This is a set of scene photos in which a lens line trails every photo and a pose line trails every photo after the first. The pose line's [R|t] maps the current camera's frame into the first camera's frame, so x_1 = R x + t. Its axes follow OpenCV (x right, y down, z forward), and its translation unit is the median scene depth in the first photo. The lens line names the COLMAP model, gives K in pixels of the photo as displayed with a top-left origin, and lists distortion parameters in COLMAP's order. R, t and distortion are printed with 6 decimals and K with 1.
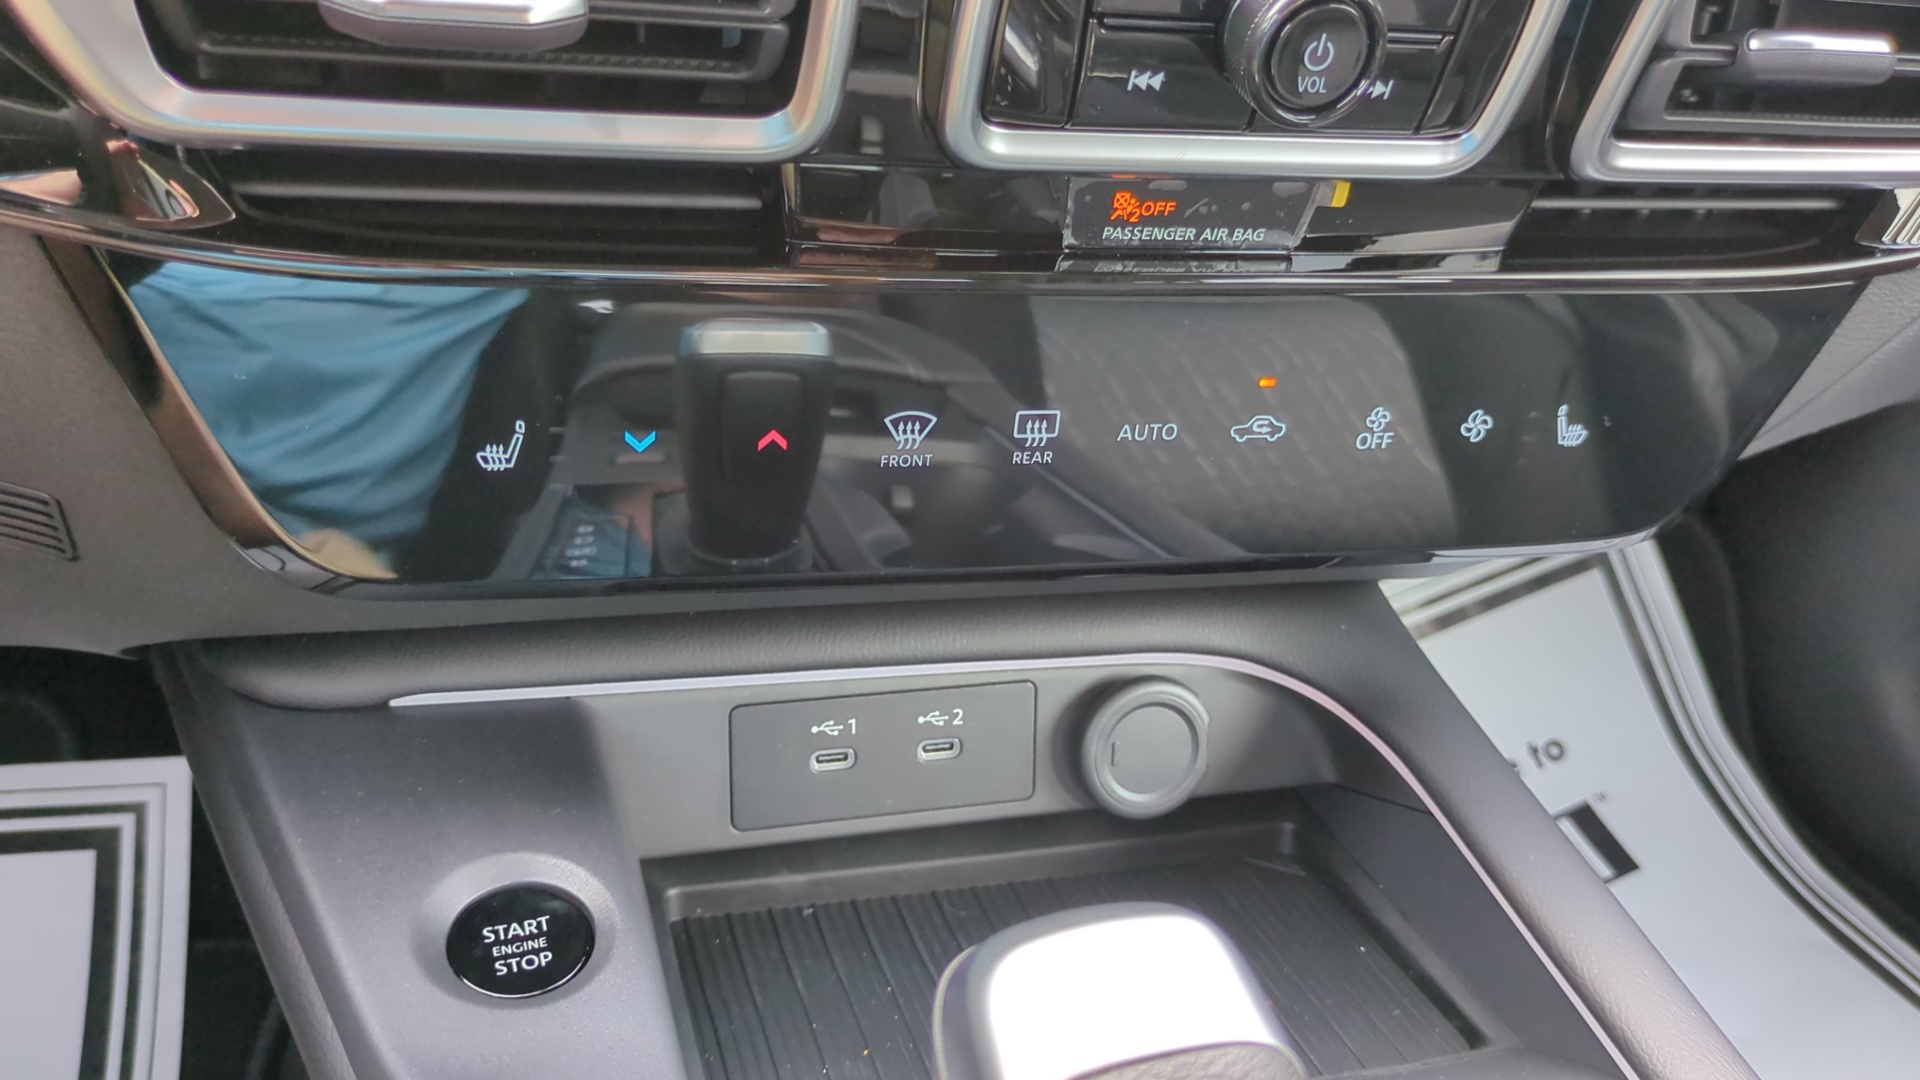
lens RADIAL K [[1610.5, 0, 960.0], [0, 1610.5, 540.0], [0, 0, 1]] dist [0.007544, -0.009436]
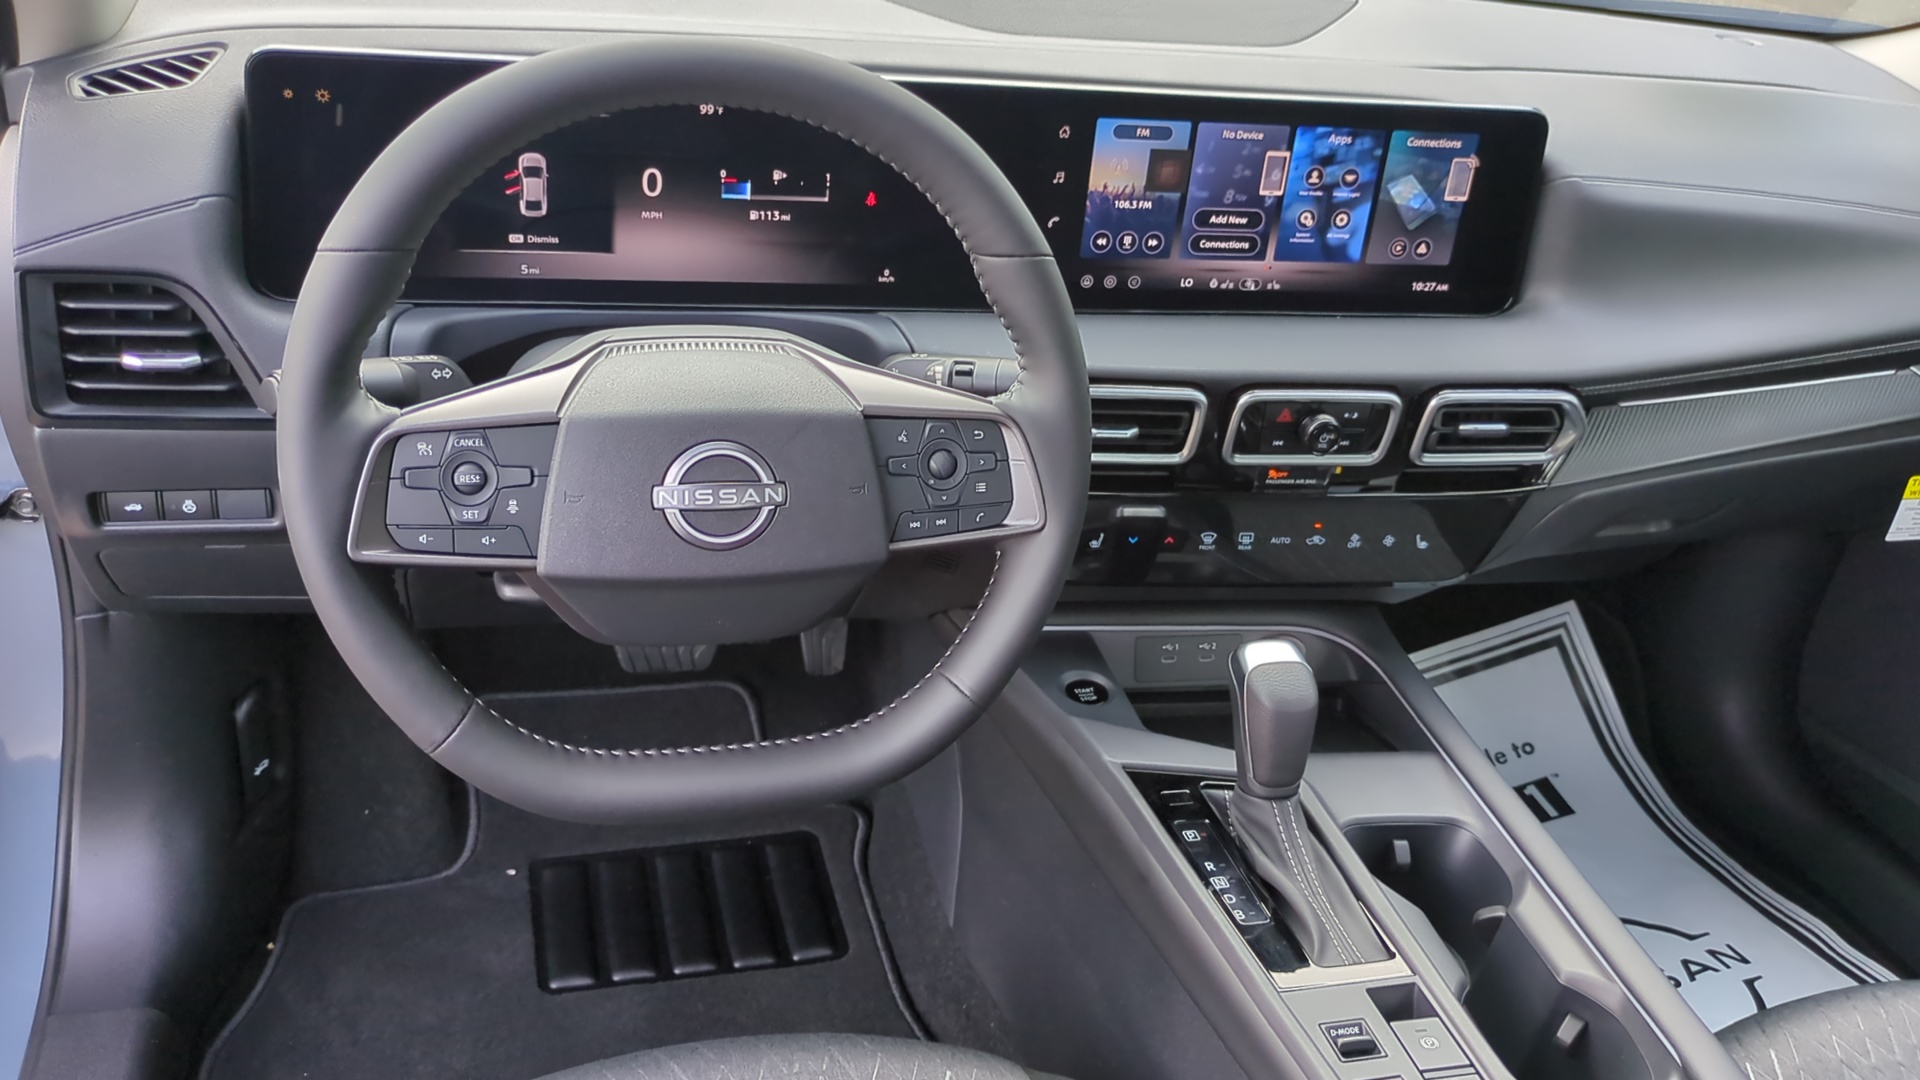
lens RADIAL K [[1610.5, 0, 960.0], [0, 1610.5, 540.0], [0, 0, 1]] dist [0.007544, -0.009436]
pose [[0.995206, 0.007247, -0.097532, -0.206129], [-0.017691, 0.994140, -0.106646, 0.284953], [0.096188, 0.107860, 0.989502, -2.239666]]
